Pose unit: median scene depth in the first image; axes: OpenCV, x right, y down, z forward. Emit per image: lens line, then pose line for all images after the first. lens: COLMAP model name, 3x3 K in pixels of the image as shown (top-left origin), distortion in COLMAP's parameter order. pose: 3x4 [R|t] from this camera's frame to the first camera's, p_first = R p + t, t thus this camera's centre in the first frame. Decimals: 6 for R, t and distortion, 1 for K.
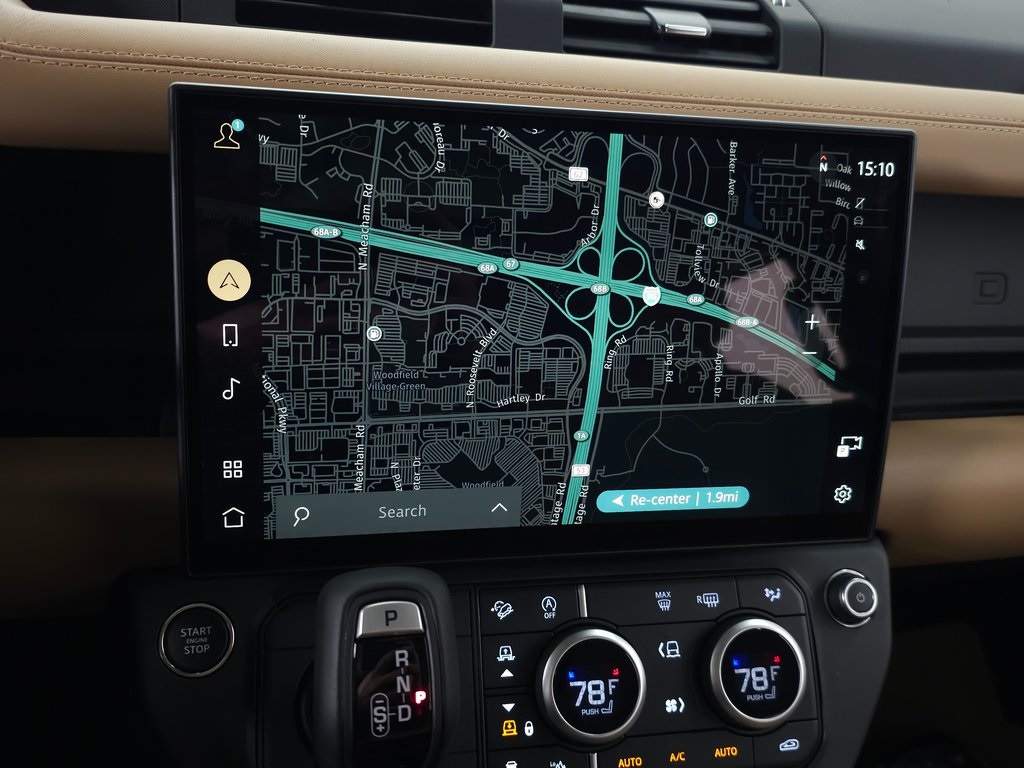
lens RADIAL K [[961.1, 0, 521.3], [0, 961.1, 383.7], [0, 0, 1]] dist [0.012693, 0.000000]
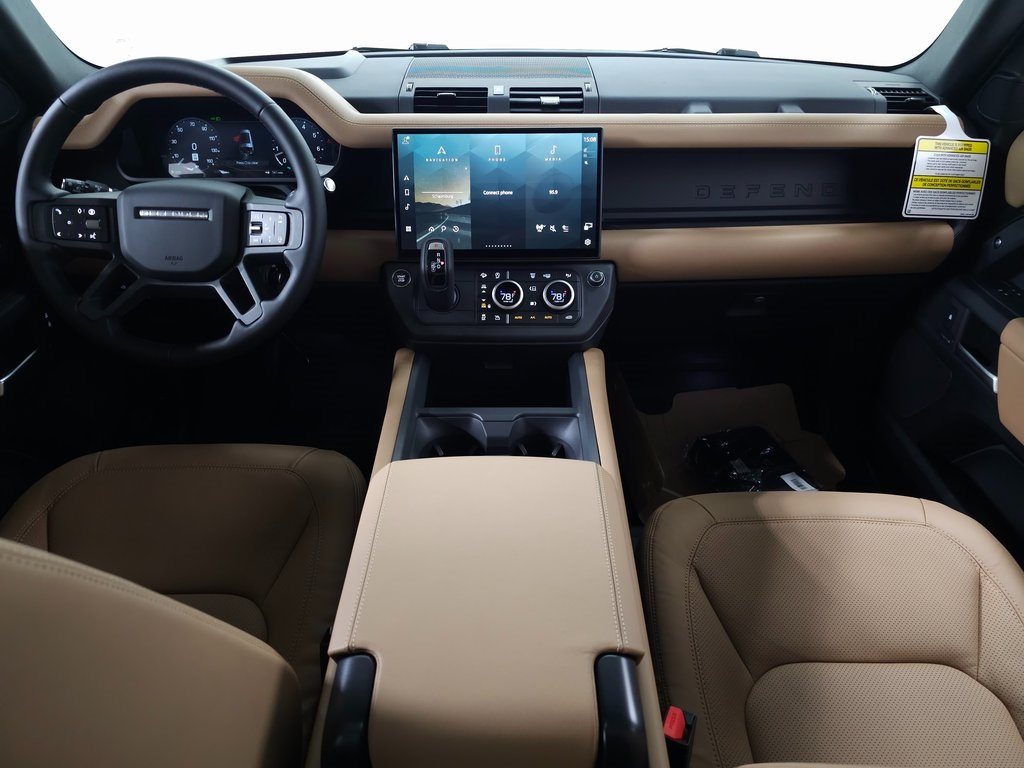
lens RADIAL K [[698.1, 0, 515.2], [0, 698.1, 381.8], [0, 0, 1]] dist [0.045979, -0.055873]
pose [[0.969432, 0.006558, -0.245274, 0.717187], [-0.003975, 0.999931, 0.011024, 0.593948], [0.245329, -0.009712, 0.969391, -1.441149]]
